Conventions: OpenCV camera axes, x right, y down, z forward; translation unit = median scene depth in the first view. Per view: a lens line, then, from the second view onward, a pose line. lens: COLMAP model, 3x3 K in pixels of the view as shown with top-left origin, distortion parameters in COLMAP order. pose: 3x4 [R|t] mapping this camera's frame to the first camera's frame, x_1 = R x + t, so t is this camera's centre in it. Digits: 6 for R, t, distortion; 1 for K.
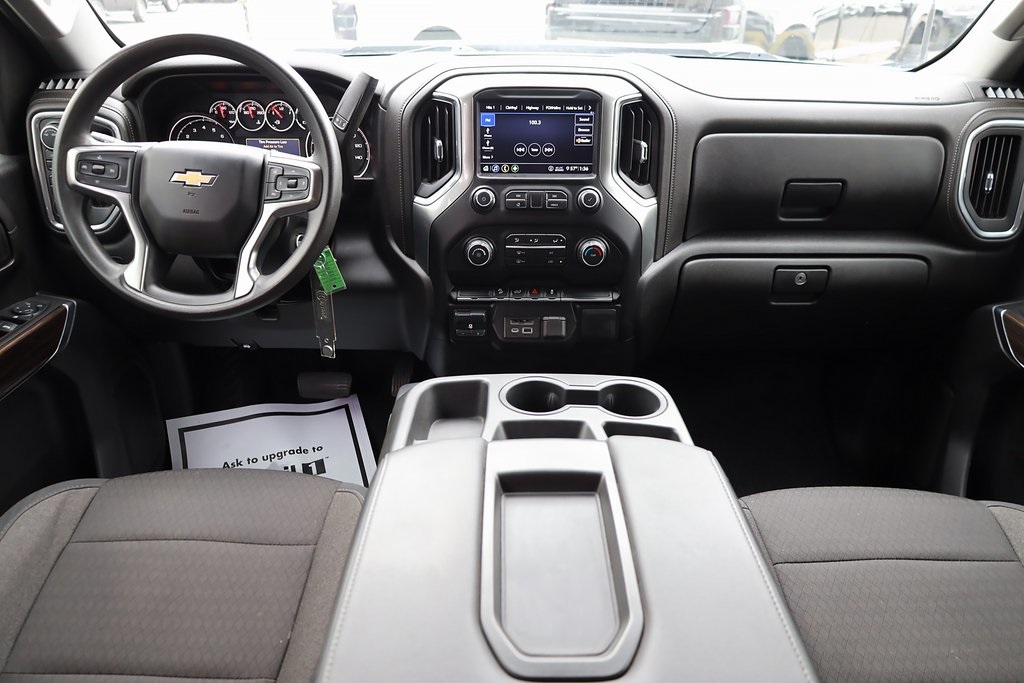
lens RADIAL K [[707.8, 0, 513.4], [0, 707.8, 344.4], [0, 0, 1]] dist [-0.007193, 0.001237]
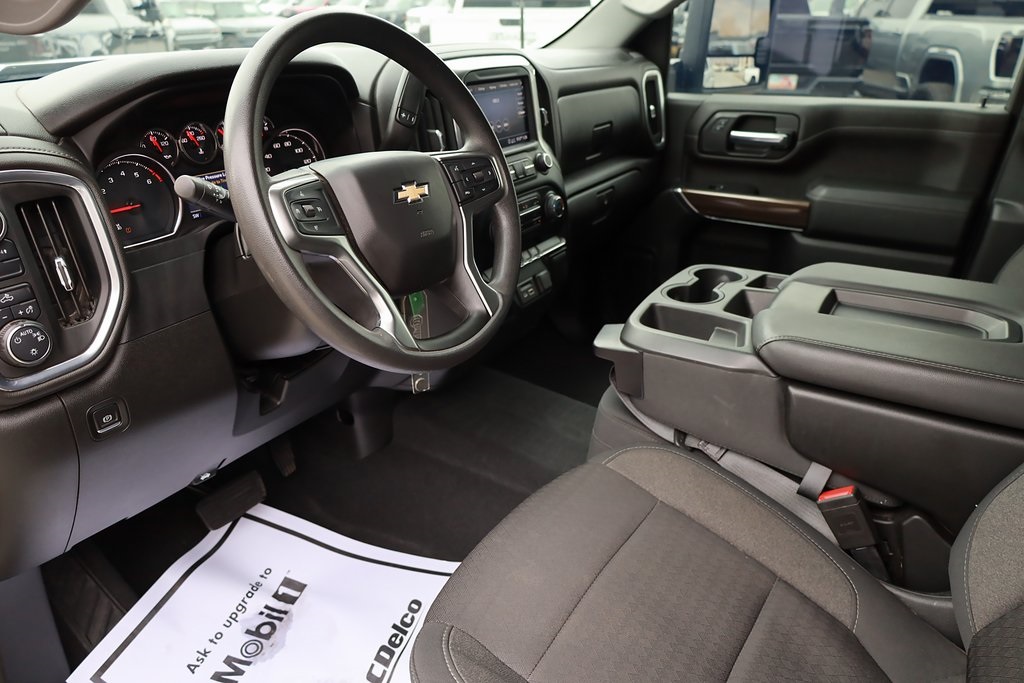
lens RADIAL K [[702.0, 0, 526.6], [0, 702.0, 363.3], [0, 0, 1]] dist [-0.020229, 0.000653]
pose [[0.522790, -0.386099, 0.760012, -0.885608], [0.390508, 0.900971, 0.189089, -0.133694], [-0.757755, 0.197937, 0.621794, 0.373434]]
